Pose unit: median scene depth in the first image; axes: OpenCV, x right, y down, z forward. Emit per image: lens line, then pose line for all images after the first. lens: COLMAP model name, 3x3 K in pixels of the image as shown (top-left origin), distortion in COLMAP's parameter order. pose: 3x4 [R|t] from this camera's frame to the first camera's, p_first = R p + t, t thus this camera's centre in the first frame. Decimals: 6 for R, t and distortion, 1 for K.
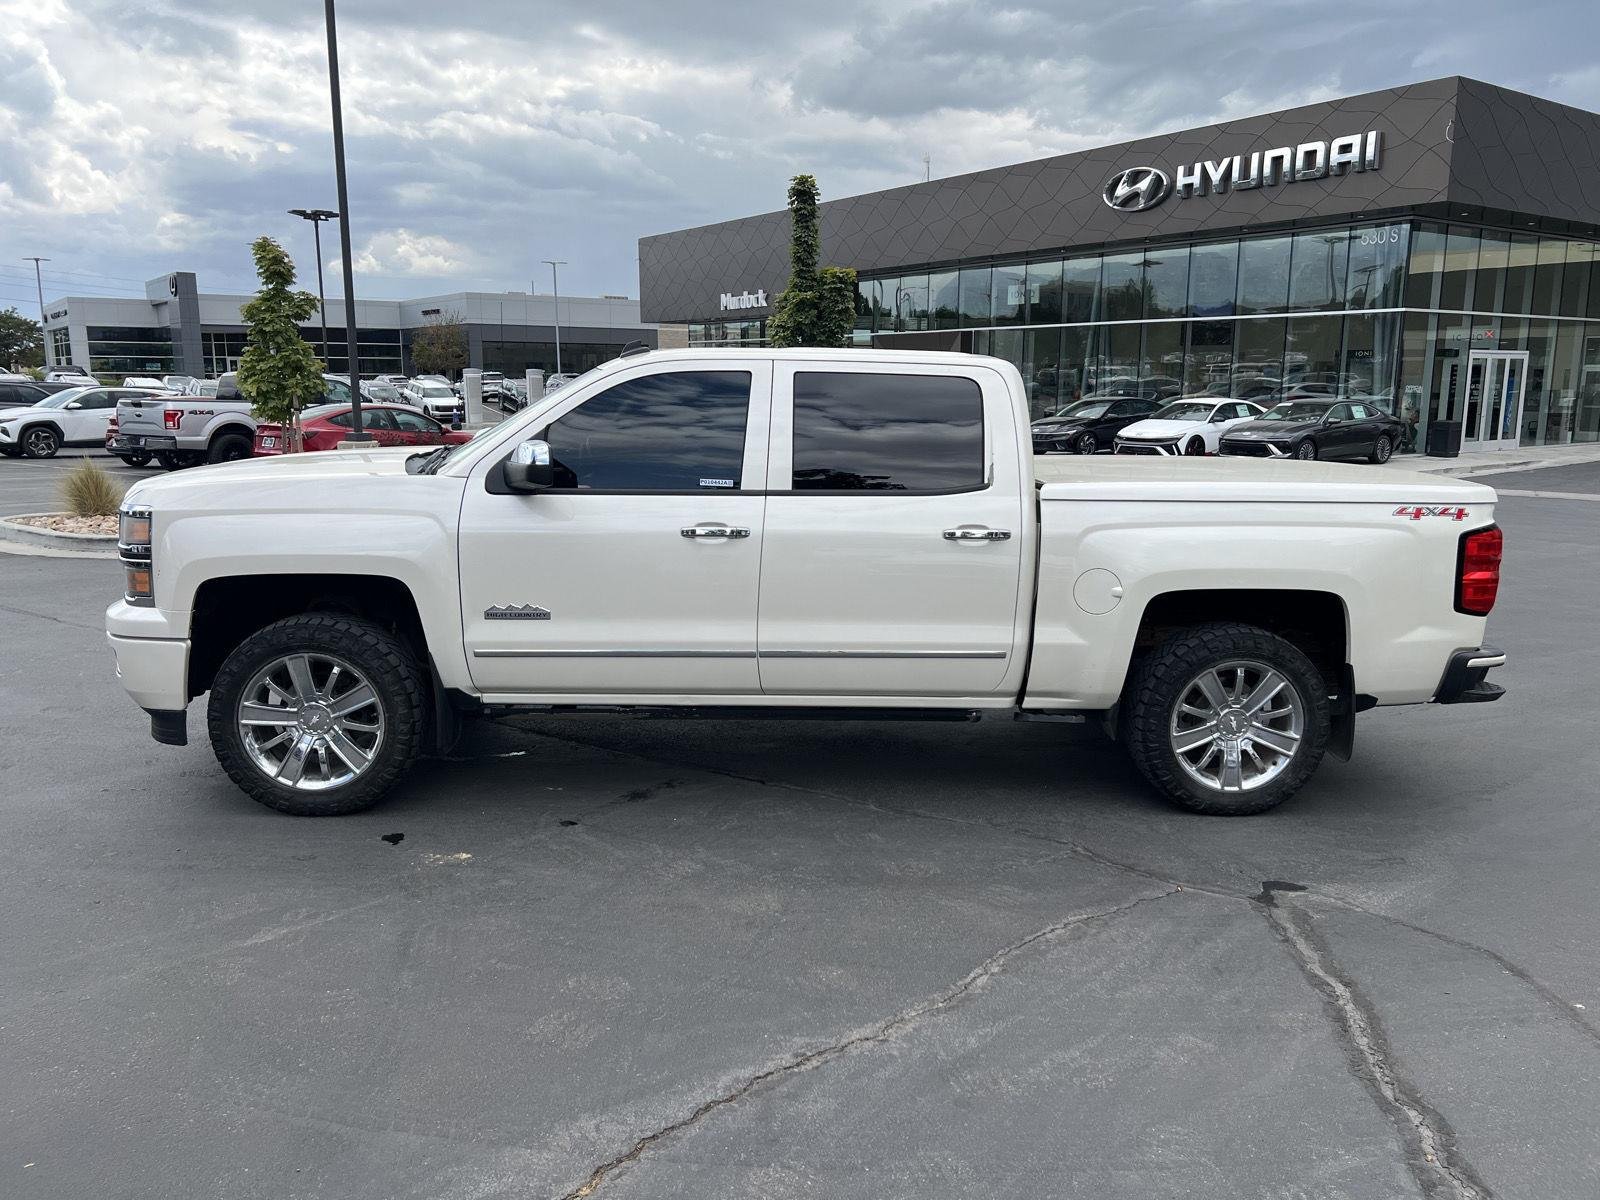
lens RADIAL K [[1214.0, 0, 799.4], [0, 1214.0, 594.6], [0, 0, 1]] dist [0.031861, -0.033799]
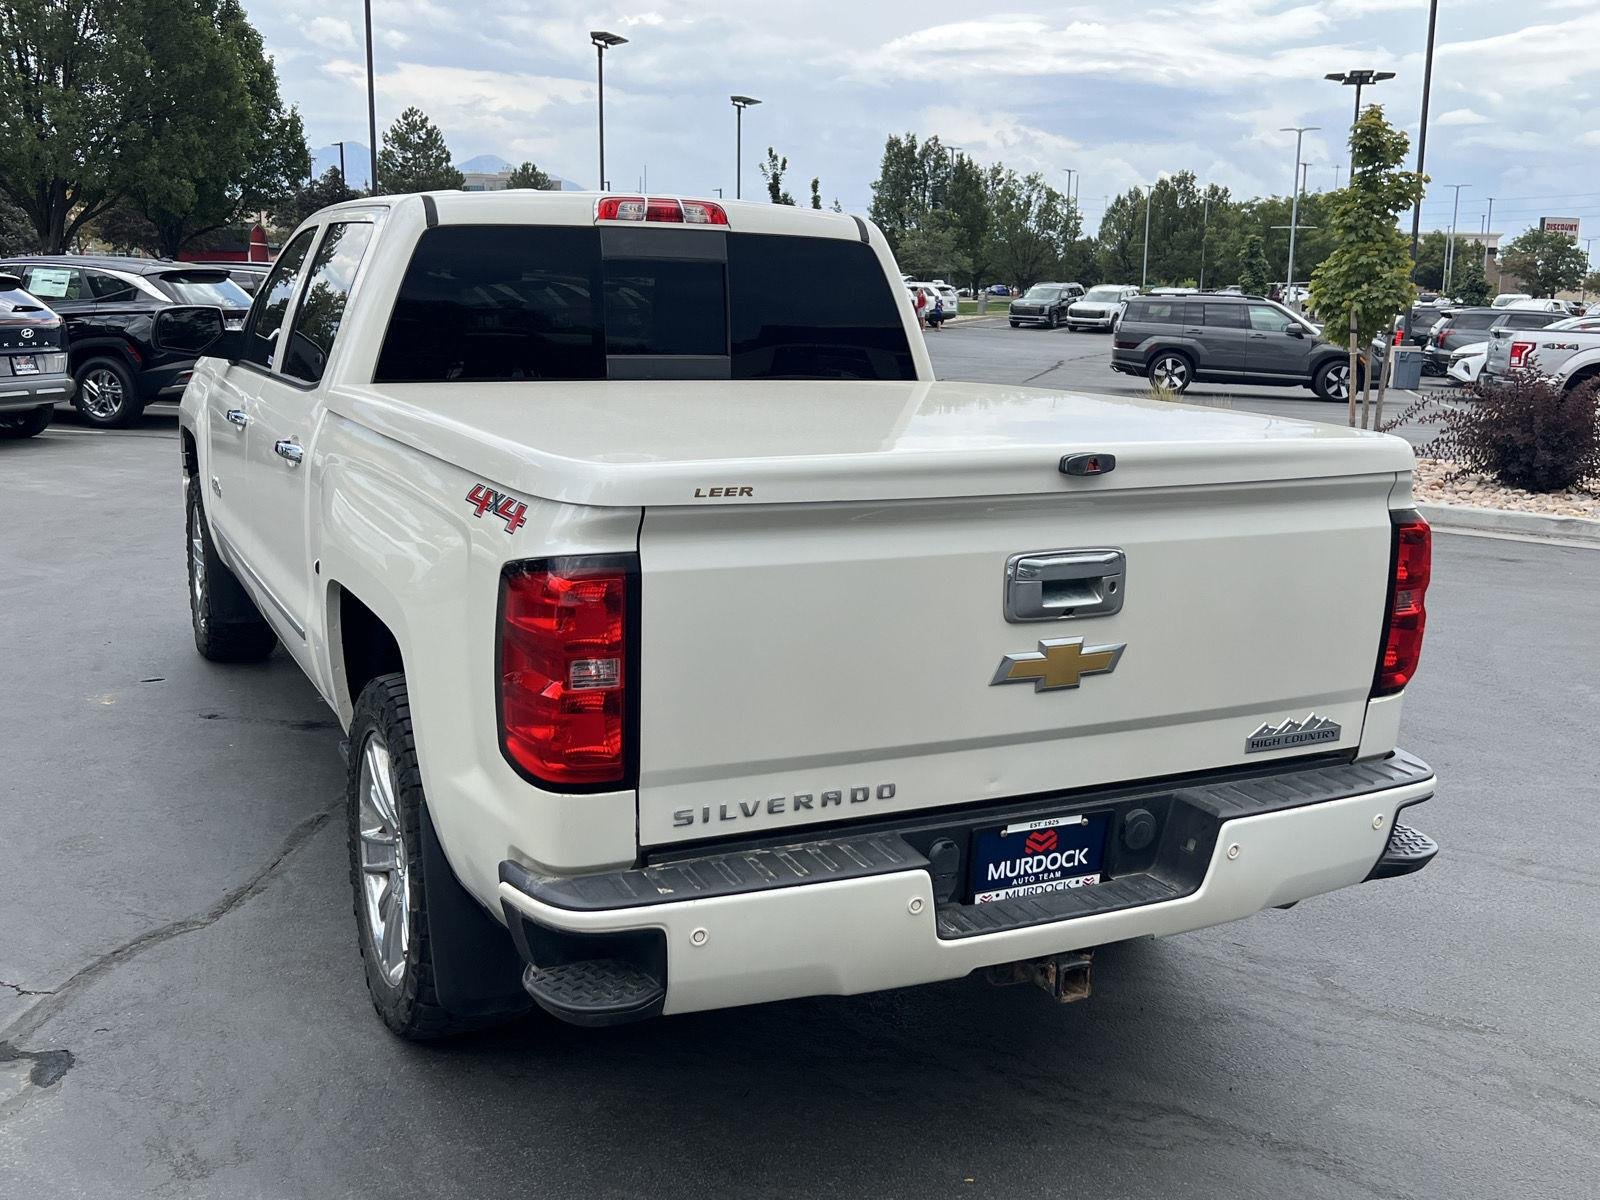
lens RADIAL K [[1592.8, 0, 810.5], [0, 1592.8, 601.9], [0, 0, 1]] dist [0.024114, 0.000000]
pose [[0.388330, 0.172217, -0.905285, 1.054643], [-0.173551, 0.978471, 0.111693, -0.113585], [0.905030, 0.113740, 0.409858, 0.871803]]
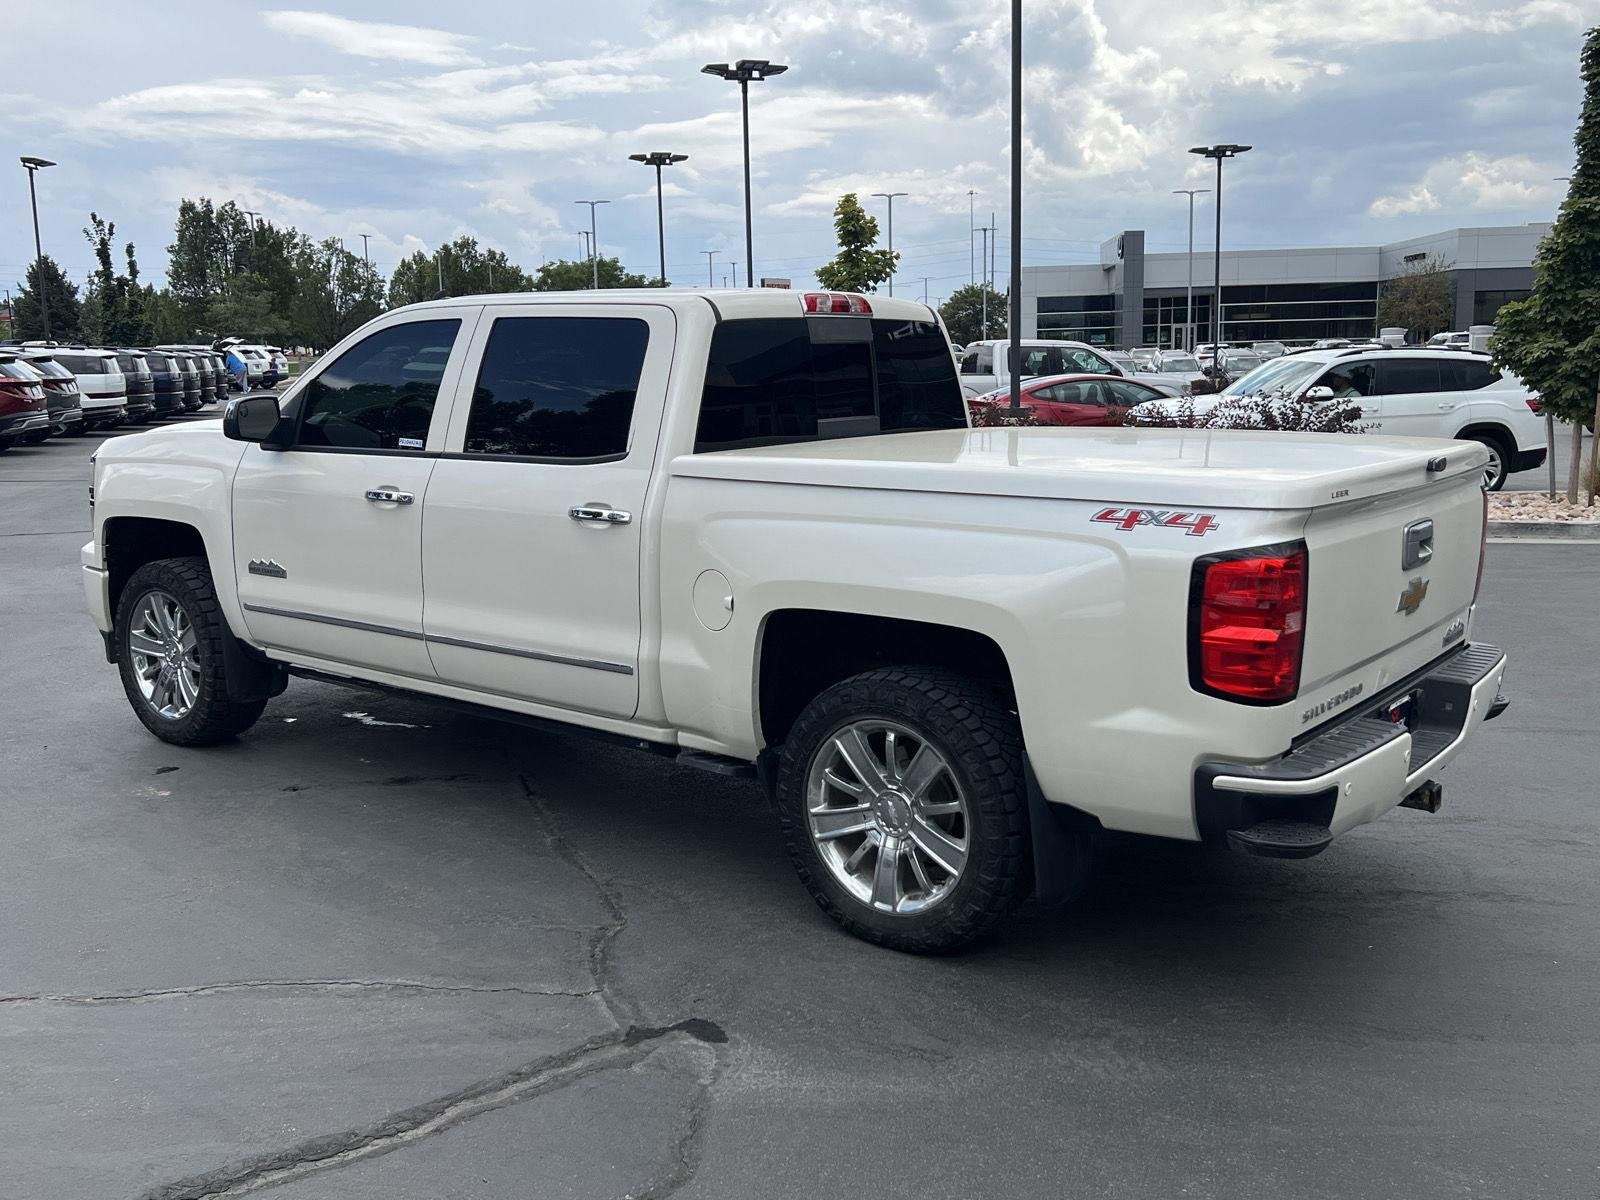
lens RADIAL K [[1512.7, 0, 808.5], [0, 1512.7, 592.0], [0, 0, 1]] dist [0.019274, 0.000000]
pose [[0.756694, 0.083111, -0.648465, 0.868221], [-0.092611, 0.995511, 0.019523, -0.030083], [0.647177, 0.045282, 0.760994, 0.322919]]
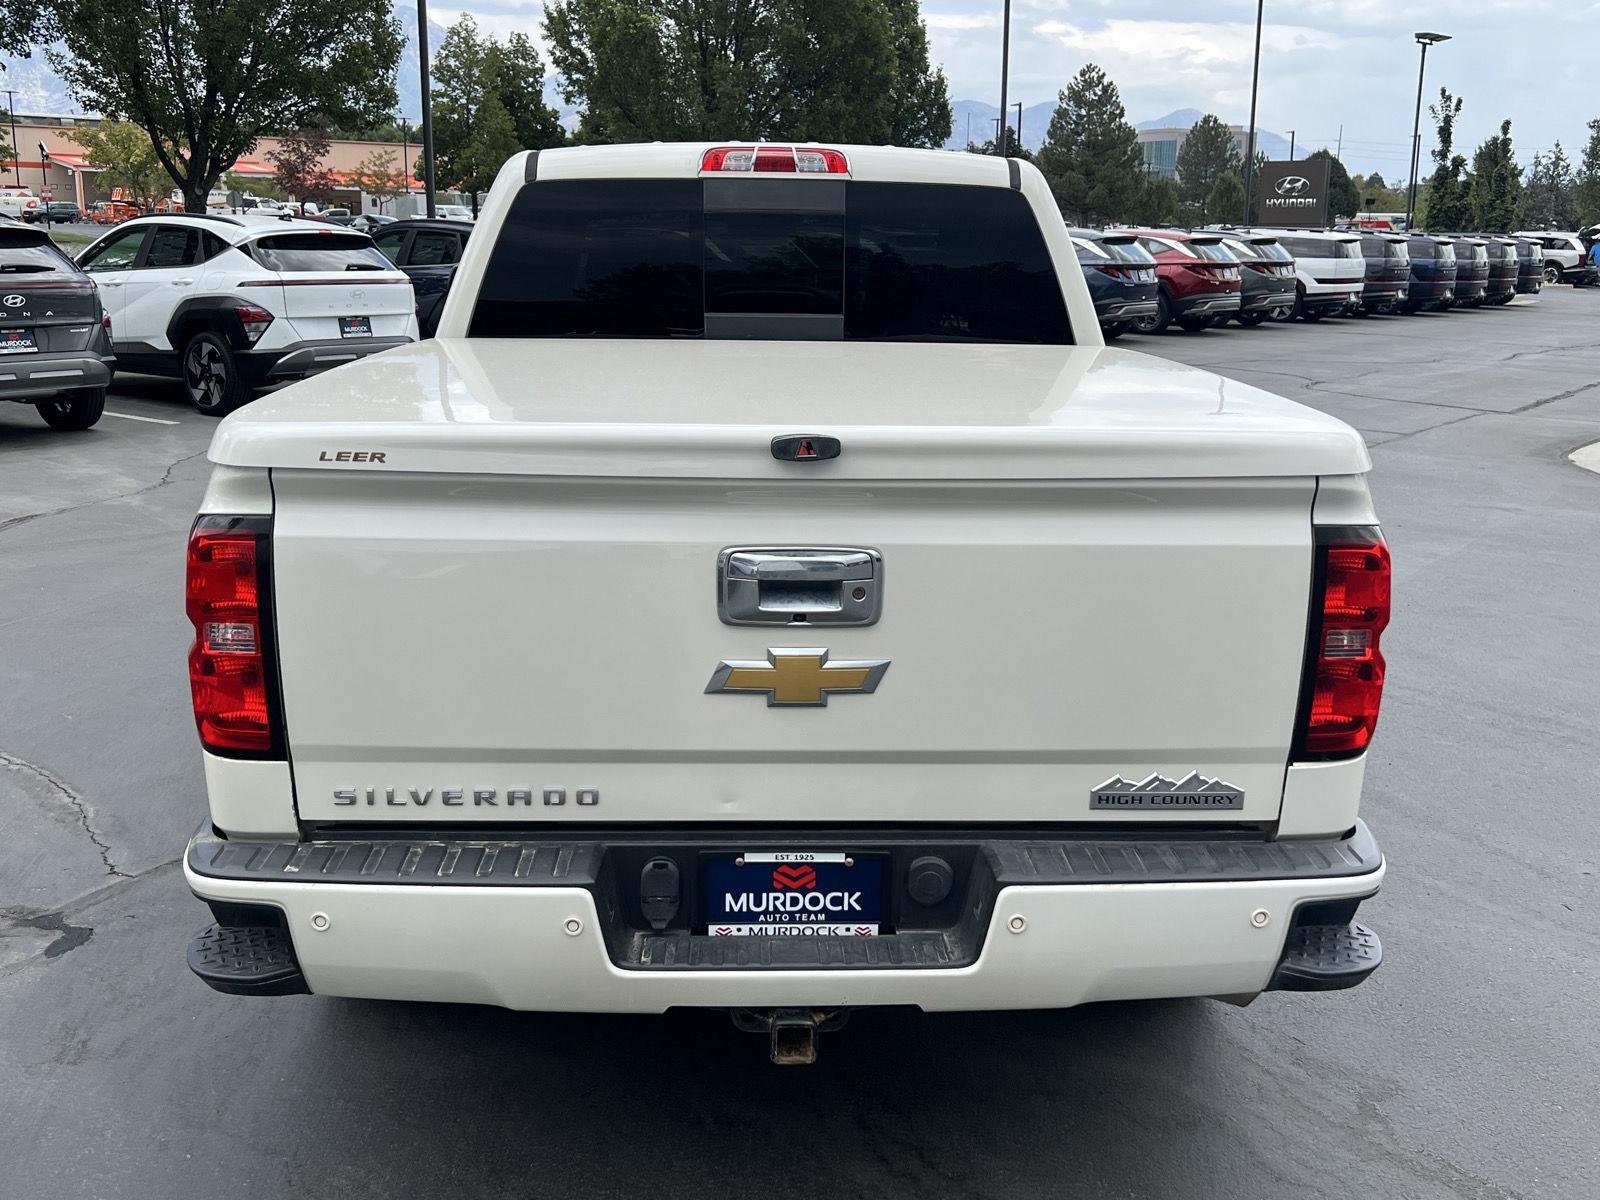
lens RADIAL K [[1592.8, 0, 809.4], [0, 1592.8, 596.9], [0, 0, 1]] dist [0.024114, 0.000000]
pose [[-0.017835, 0.209328, -0.977683, 1.053488], [-0.187263, 0.959835, 0.208923, -0.171631], [0.982148, 0.186810, 0.022081, 1.180063]]
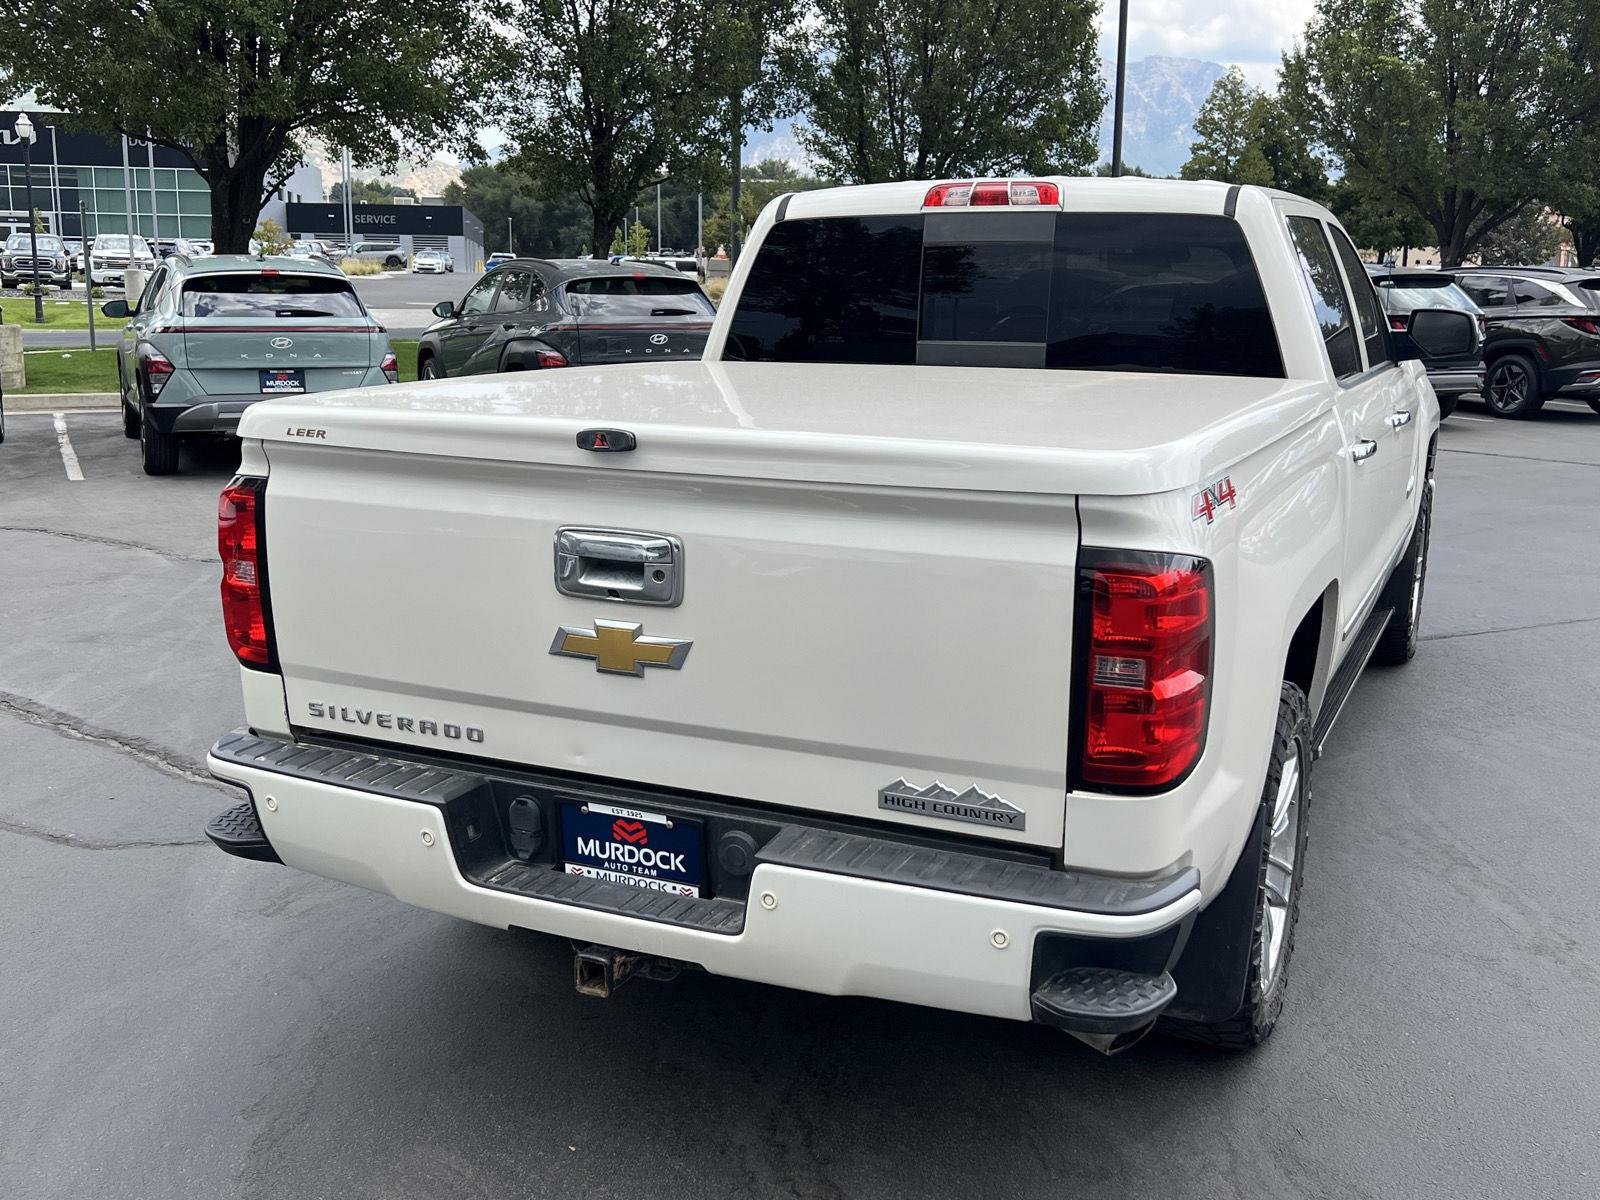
lens RADIAL K [[1592.8, 0, 806.1], [0, 1592.8, 602.2], [0, 0, 1]] dist [0.024114, 0.000000]
pose [[-0.468448, 0.159374, -0.868997, 1.021990], [-0.169688, 0.949052, 0.265529, -0.216750], [0.867042, 0.271845, -0.417538, 1.476841]]
